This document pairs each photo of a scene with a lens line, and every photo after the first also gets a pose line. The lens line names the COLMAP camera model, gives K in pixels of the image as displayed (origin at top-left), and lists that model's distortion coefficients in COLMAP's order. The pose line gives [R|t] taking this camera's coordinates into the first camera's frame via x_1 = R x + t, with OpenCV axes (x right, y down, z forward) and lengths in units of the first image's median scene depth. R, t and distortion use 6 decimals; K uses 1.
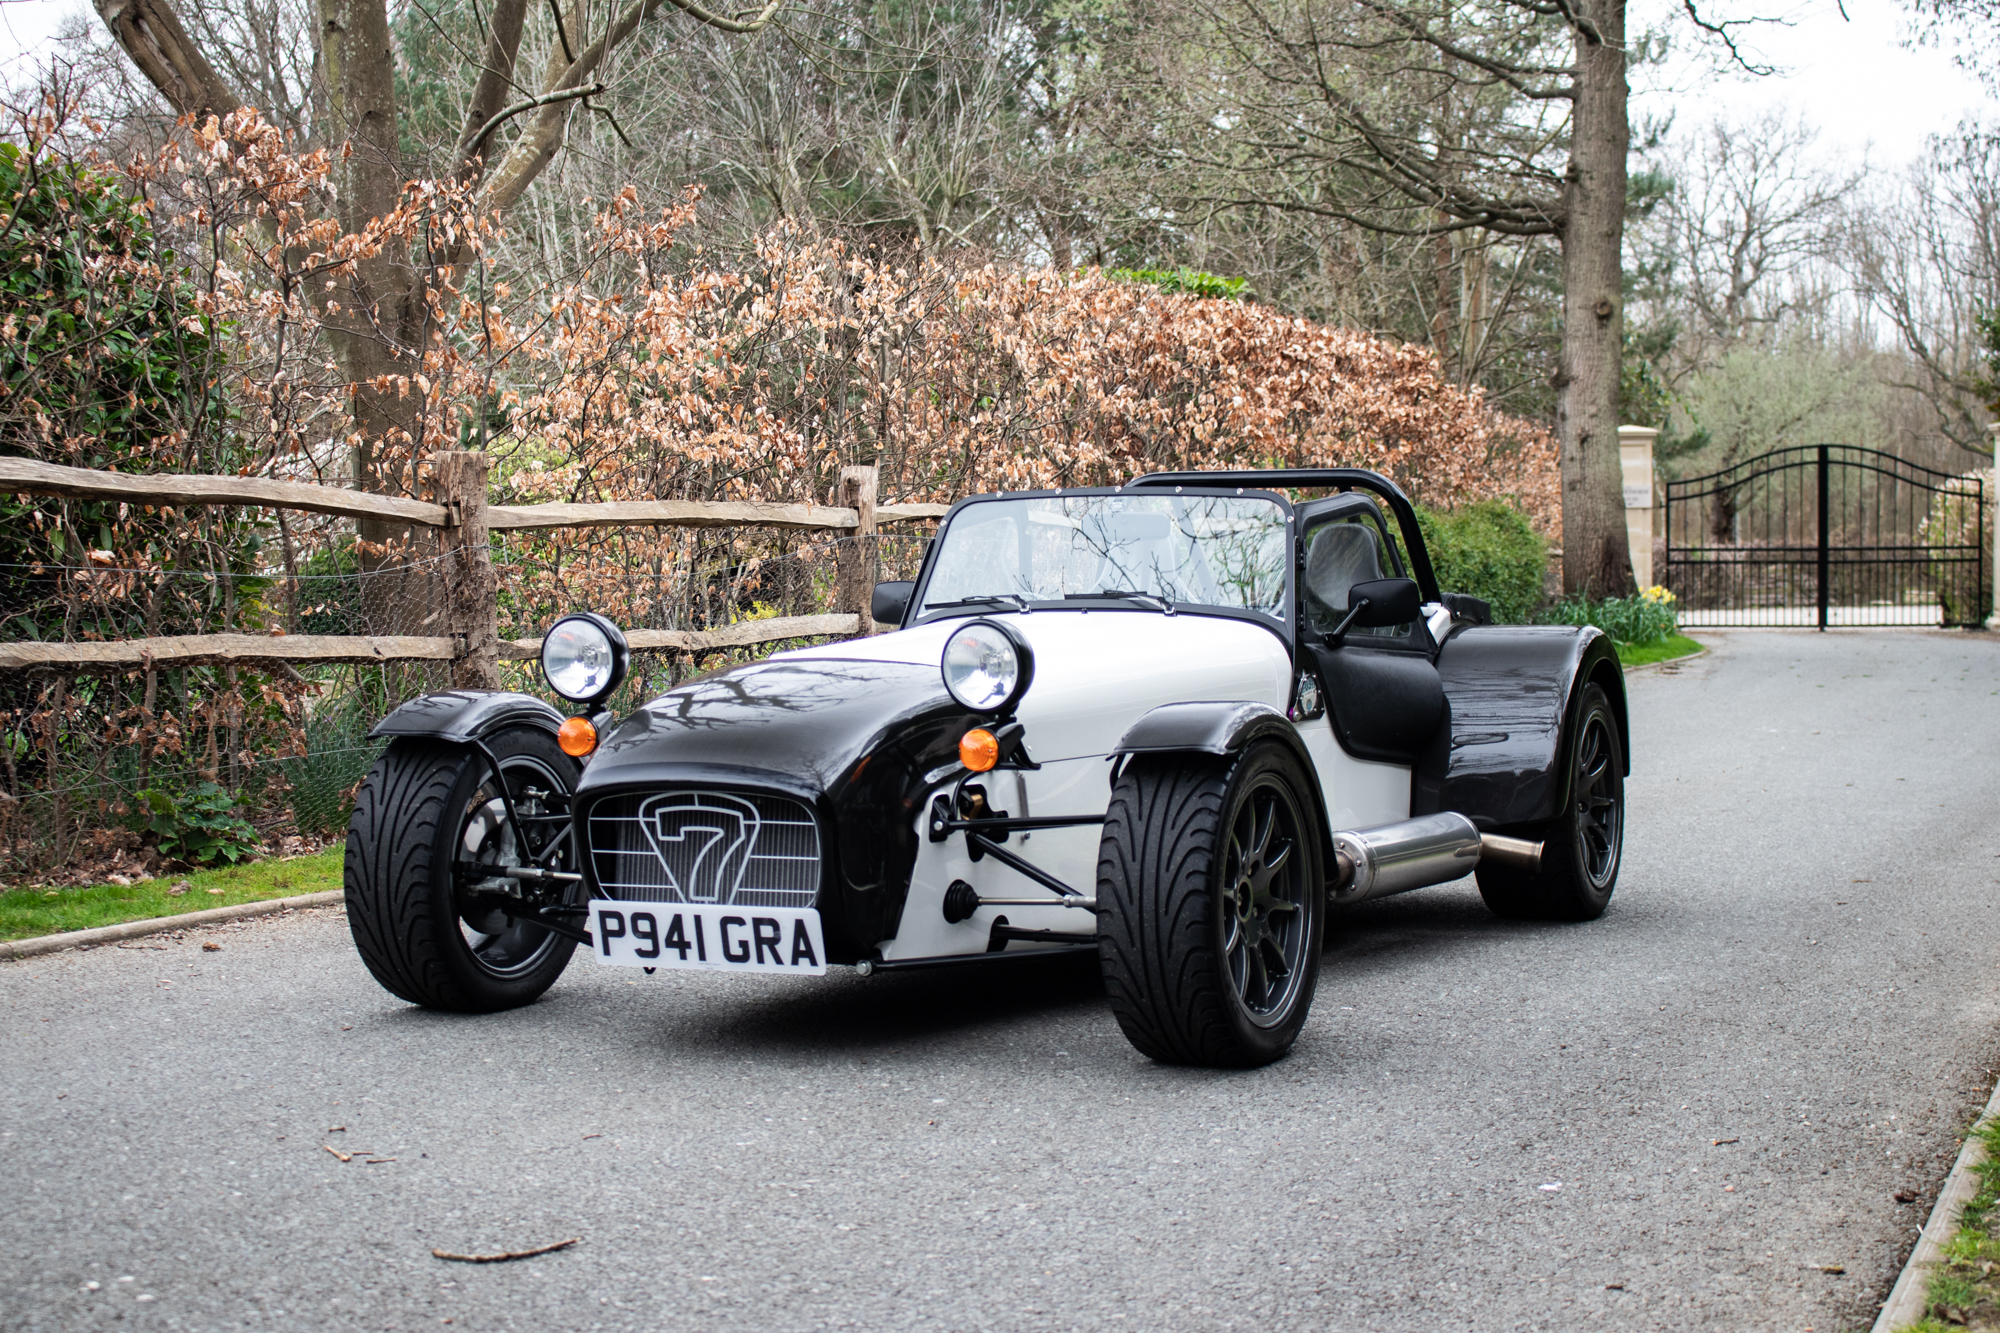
lens RADIAL K [[2844.7, 0, 1005.4], [0, 2844.7, 665.3], [0, 0, 1]] dist [-0.071981, 0.110668]
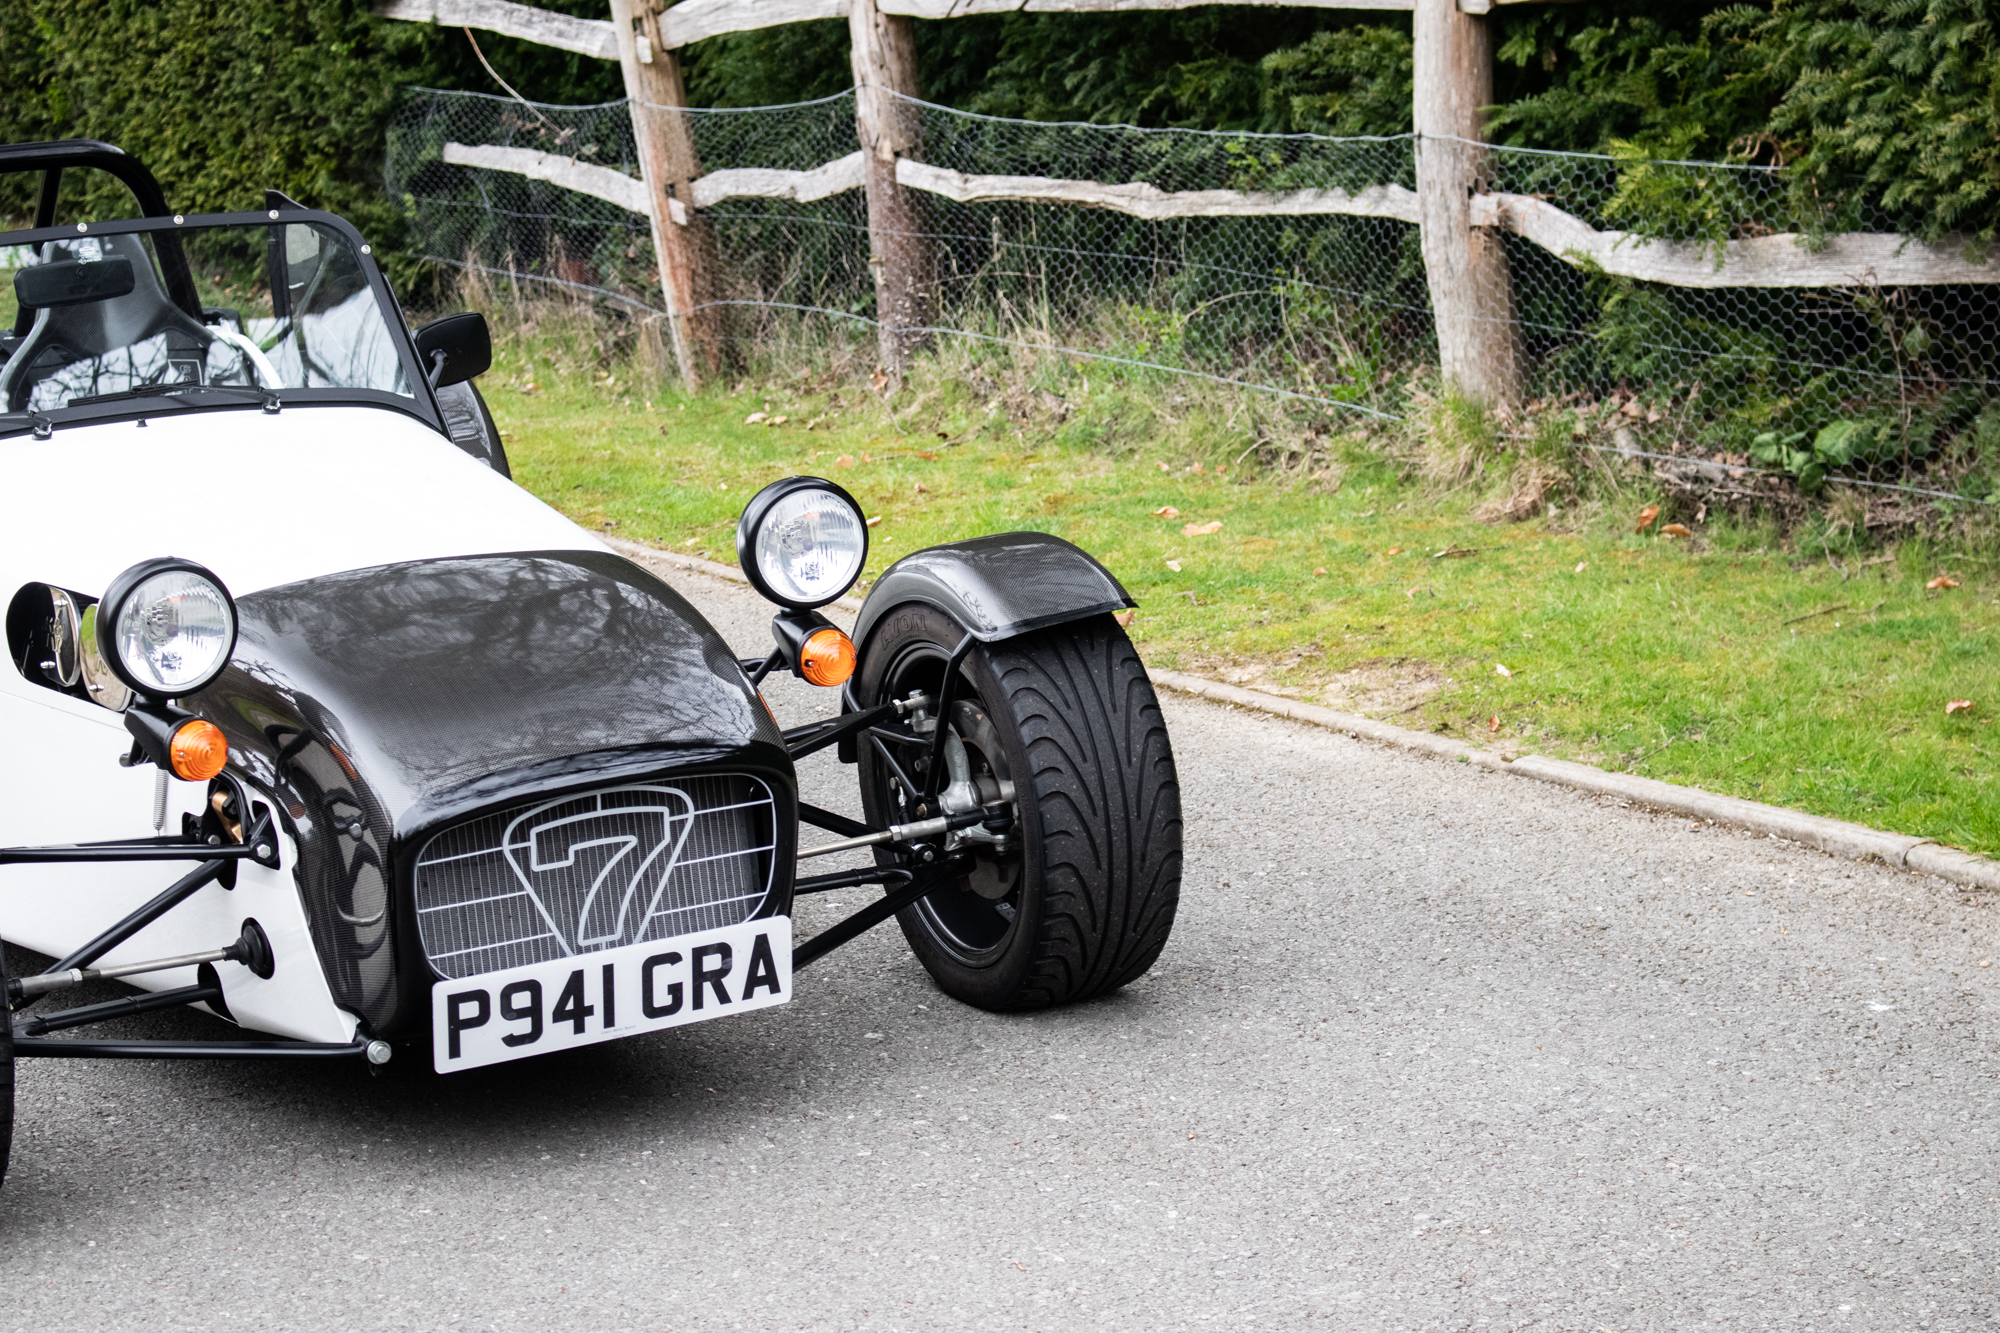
lens RADIAL K [[4764.4, 0, 1003.9], [0, 4764.4, 648.0], [0, 0, 1]] dist [0.018482, 0.253656]
pose [[0.603952, -0.178563, 0.776761, -0.881498], [0.085879, 0.983486, 0.159312, -0.155035], [-0.792380, -0.029510, 0.609313, 0.202134]]
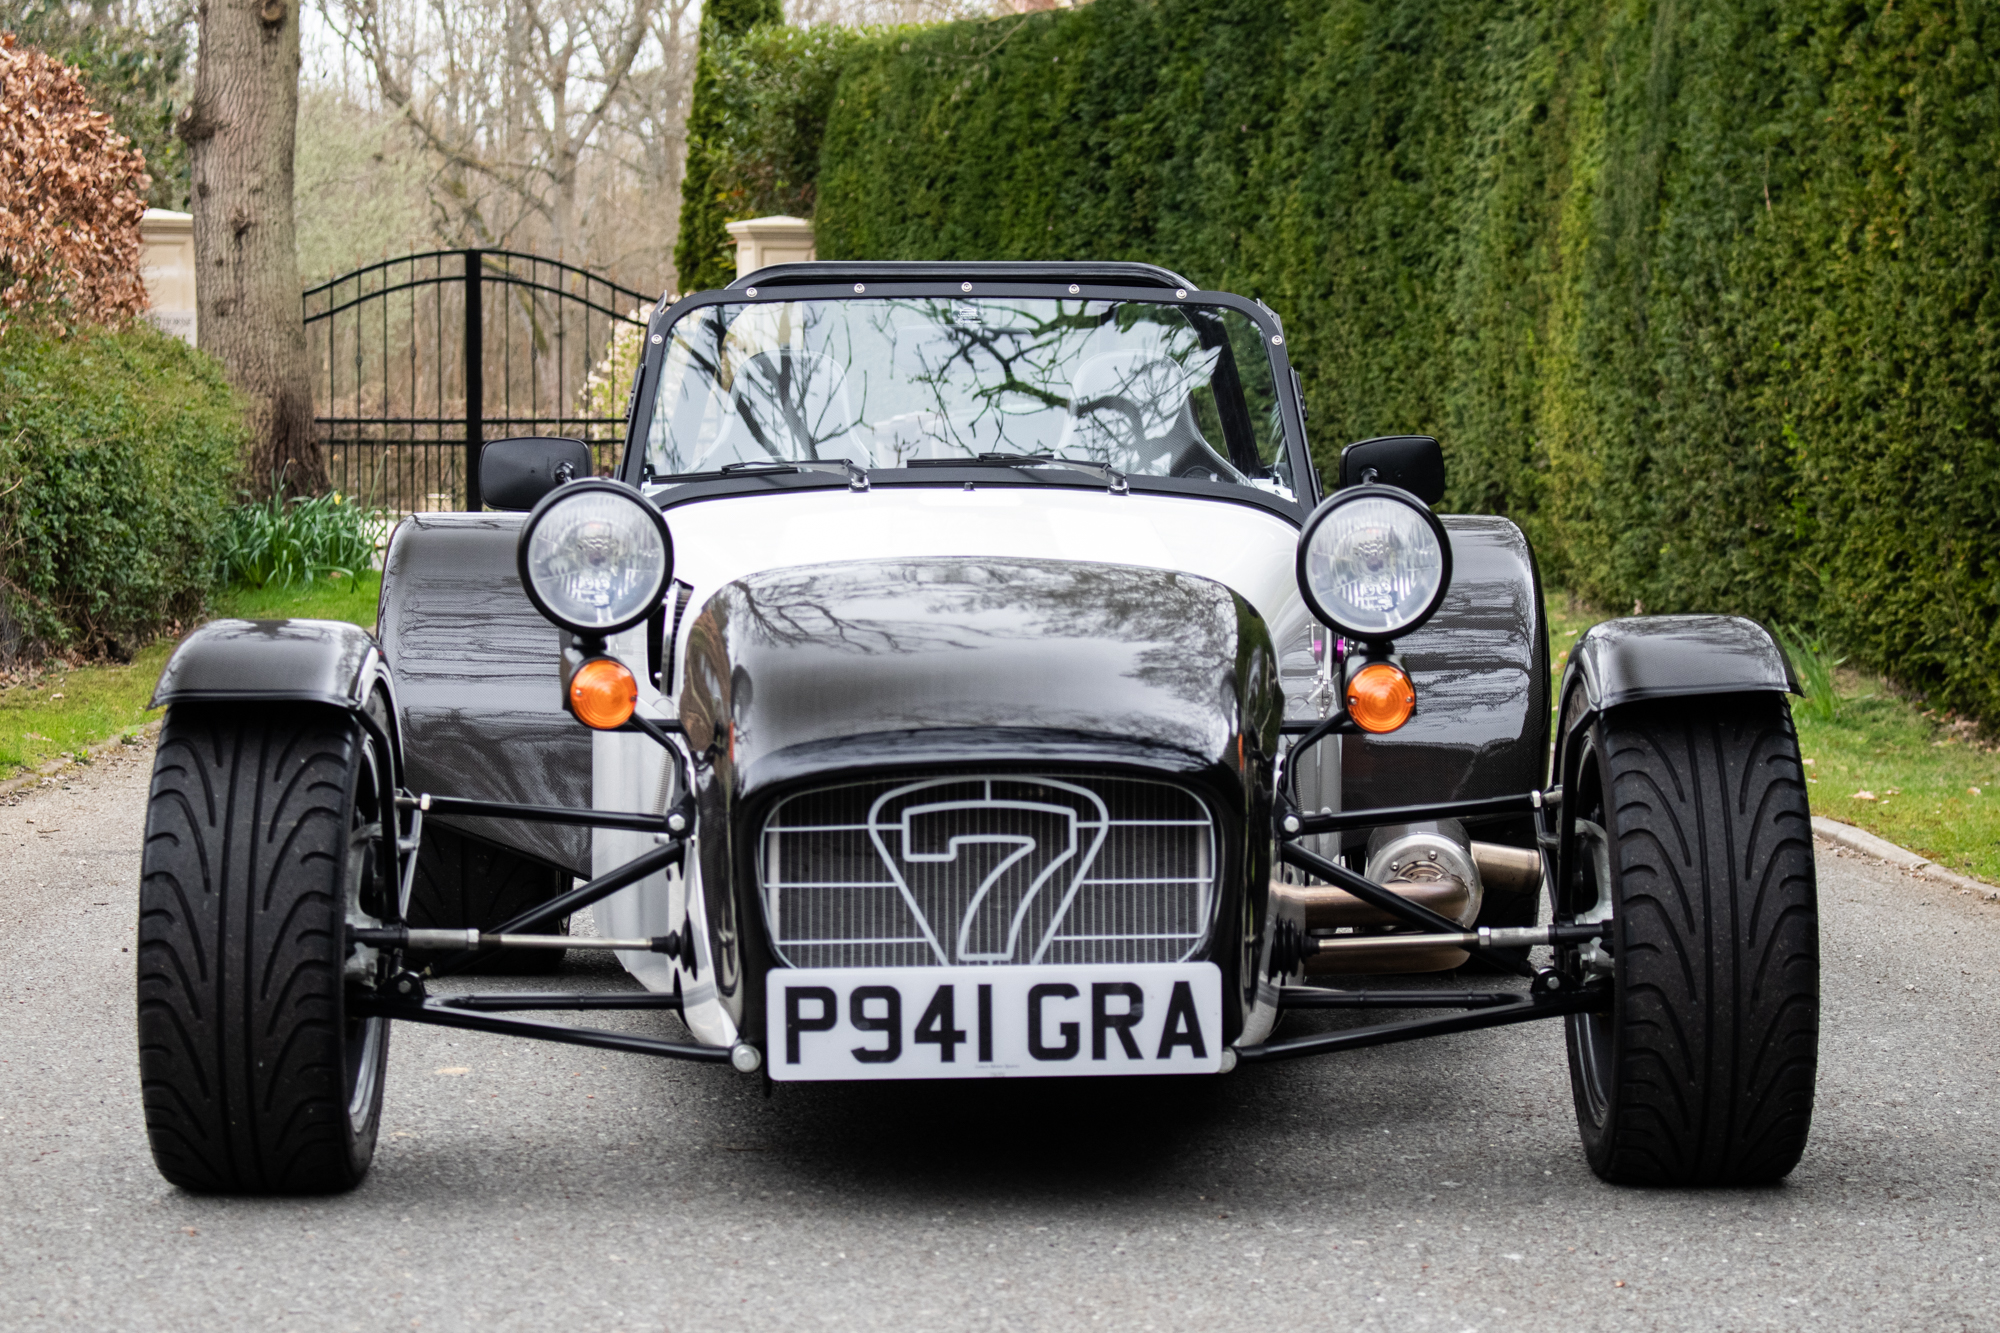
lens RADIAL K [[4860.4, 0, 1016.5], [0, 4860.4, 667.3], [0, 0, 1]] dist [0.037098, 0.187978]
pose [[0.896939, -0.014267, 0.441923, -0.515903], [0.010337, 0.999883, 0.011299, 0.009528], [-0.442033, -0.005566, 0.896982, 0.080224]]
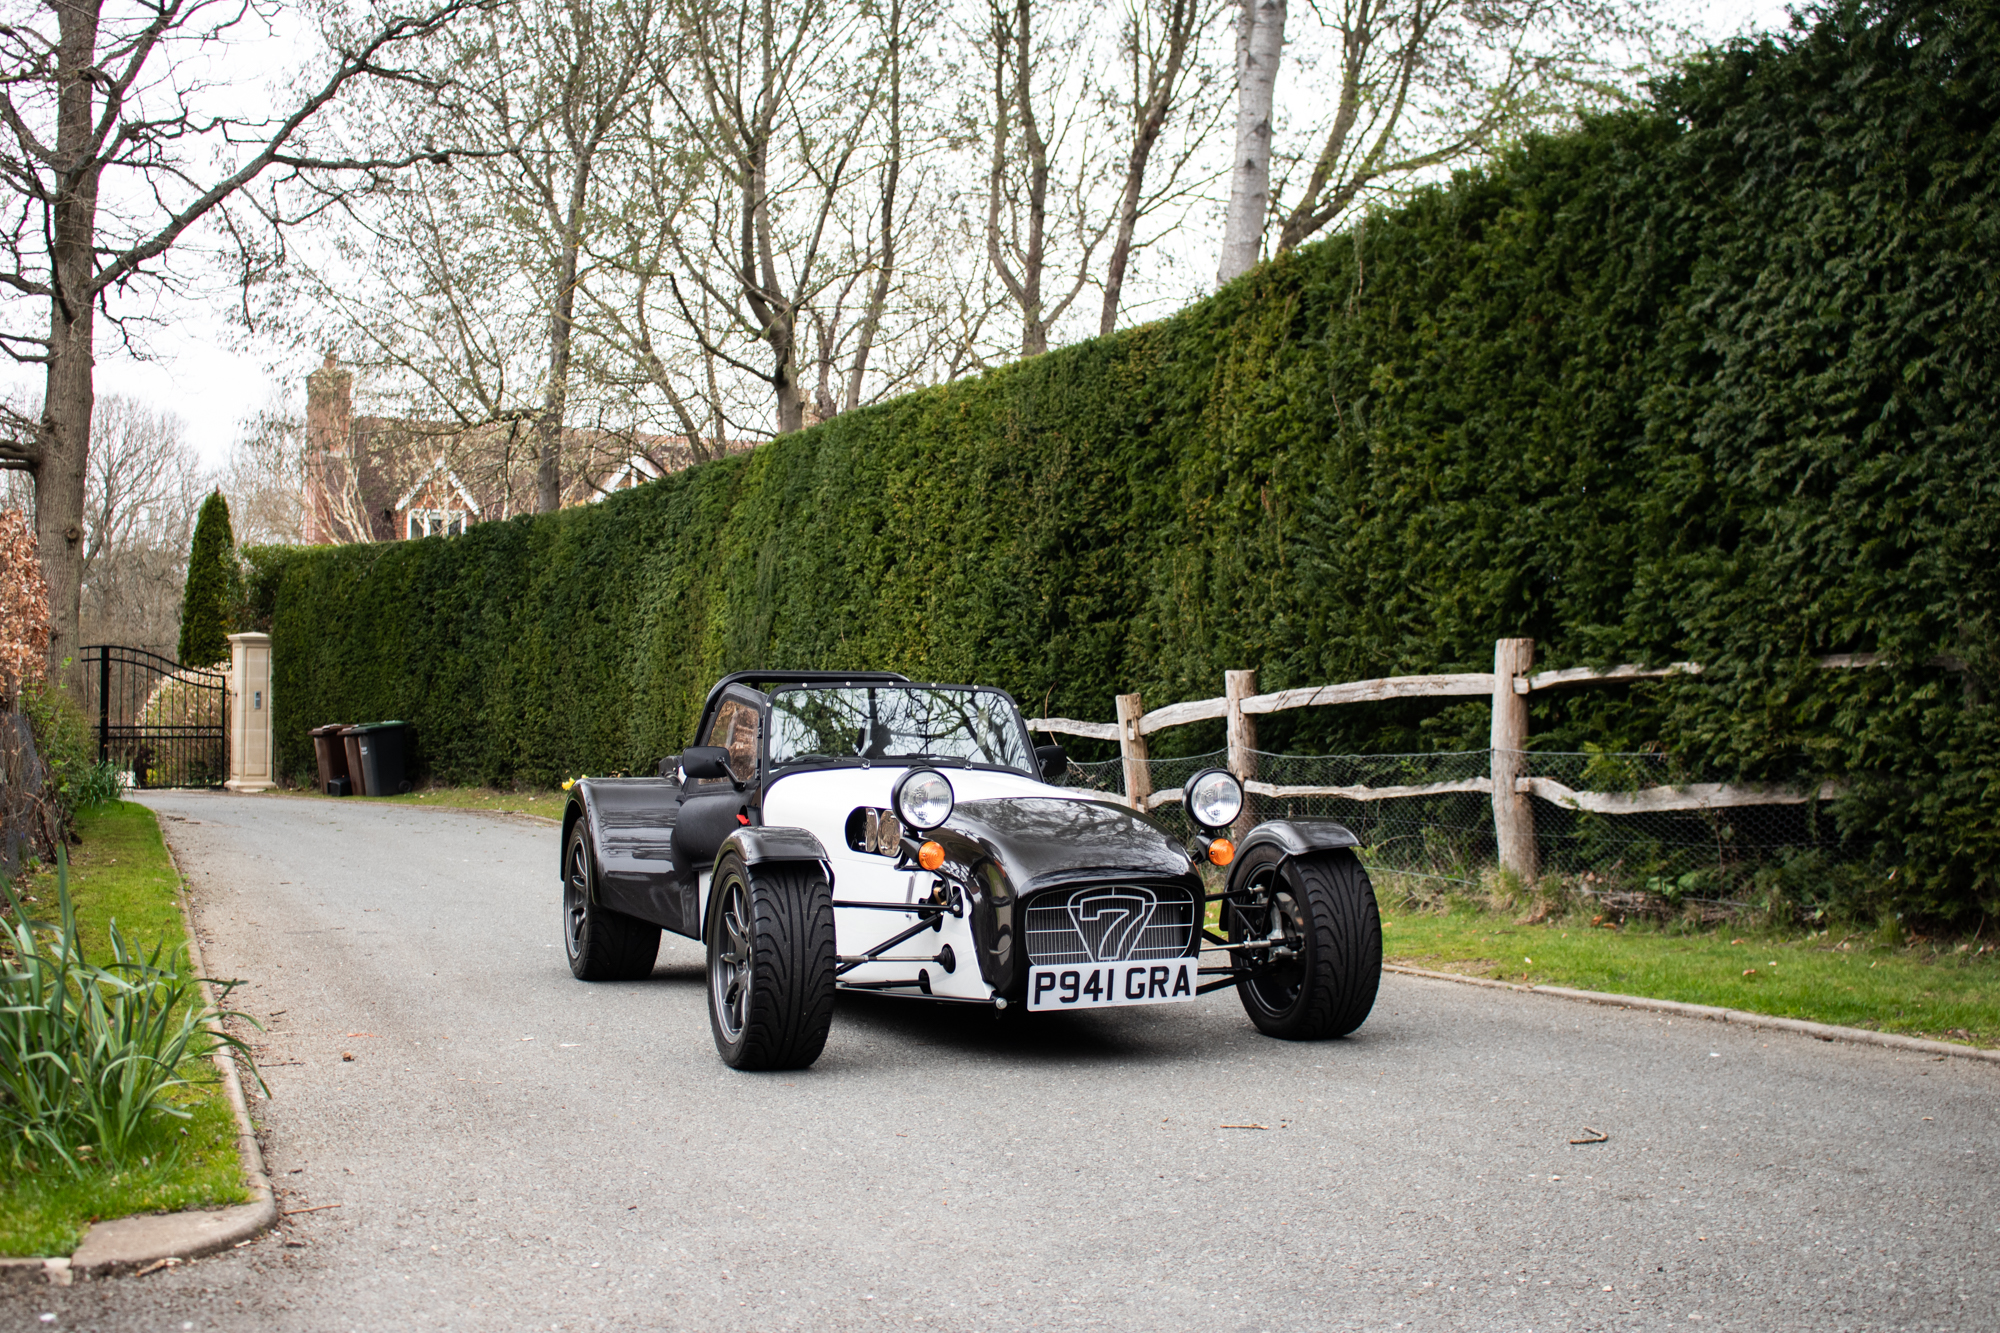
lens RADIAL K [[2199.6, 0, 1001.7], [0, 2199.6, 664.6], [0, 0, 1]] dist [-0.130076, 0.165691]
pose [[0.701636, 0.030928, 0.711864, -0.905880], [0.019833, 0.997823, -0.062900, 0.000280], [-0.712260, 0.058251, 0.699495, 0.217221]]
